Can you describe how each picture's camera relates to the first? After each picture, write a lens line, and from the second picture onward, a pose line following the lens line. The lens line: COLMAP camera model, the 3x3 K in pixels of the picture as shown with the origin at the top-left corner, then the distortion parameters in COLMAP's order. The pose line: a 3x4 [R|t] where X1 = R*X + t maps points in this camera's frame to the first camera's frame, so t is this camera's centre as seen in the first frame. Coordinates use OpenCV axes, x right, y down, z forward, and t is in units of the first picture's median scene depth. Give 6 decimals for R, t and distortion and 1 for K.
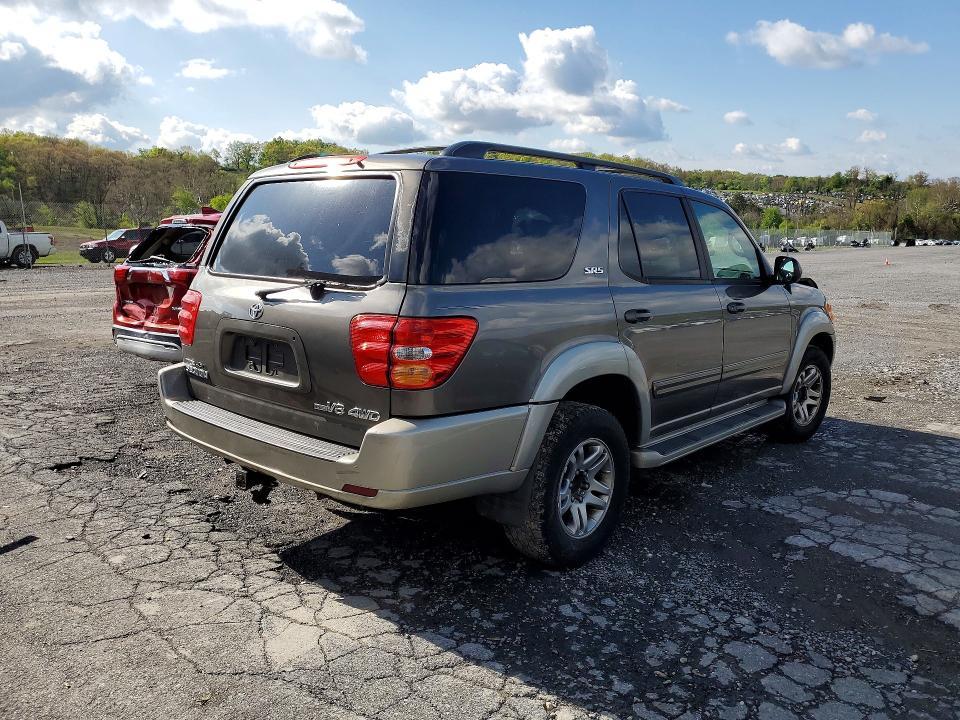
lens RADIAL K [[755.7, 0, 491.7], [0, 755.7, 358.8], [0, 0, 1]] dist [0.014167, 0.006121]
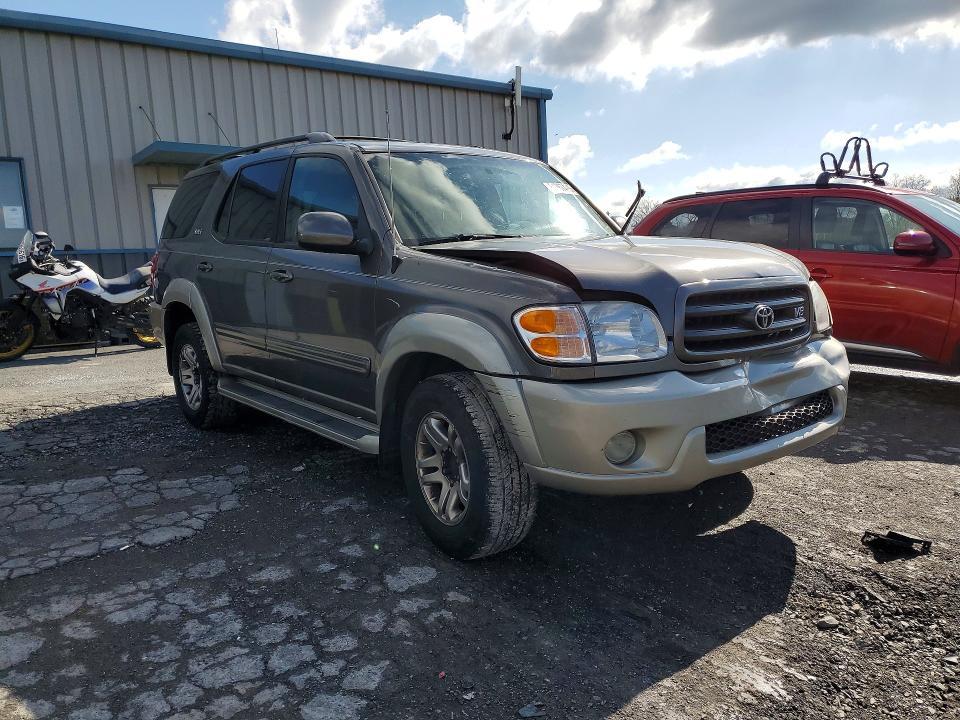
lens RADIAL K [[755.7, 0, 480.7], [0, 755.7, 362.3], [0, 0, 1]] dist [0.014167, 0.006121]
pose [[-0.175968, 0.134540, -0.975159, 1.262958], [-0.147411, 0.975845, 0.161235, -0.156920], [0.973296, 0.172121, -0.151885, 1.502389]]
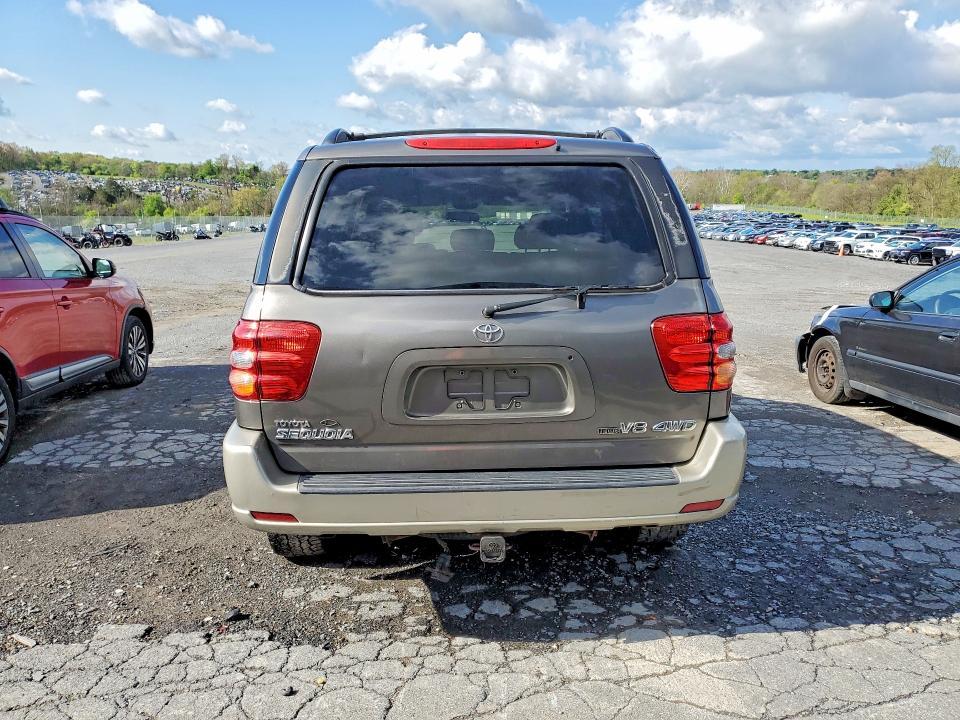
lens RADIAL K [[755.7, 0, 487.1], [0, 755.7, 356.1], [0, 0, 1]] dist [0.014167, 0.006121]
pose [[0.722053, -0.146462, 0.676157, -0.631575], [0.137462, 0.988220, 0.067265, -0.068956], [-0.678044, 0.044377, 0.733680, 0.321338]]
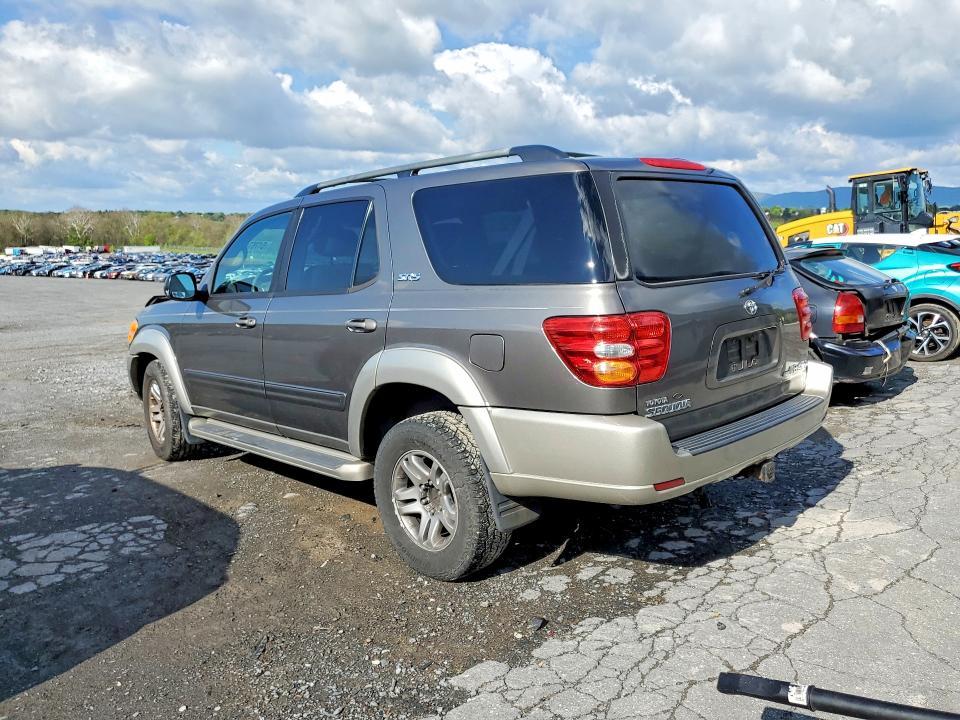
lens RADIAL K [[755.7, 0, 497.4], [0, 755.7, 349.9], [0, 0, 1]] dist [0.014167, 0.006121]
pose [[0.062349, -0.154639, 0.986002, -1.019322], [0.204863, 0.968871, 0.138998, -0.167058], [-0.976803, 0.193329, 0.092088, 0.936771]]
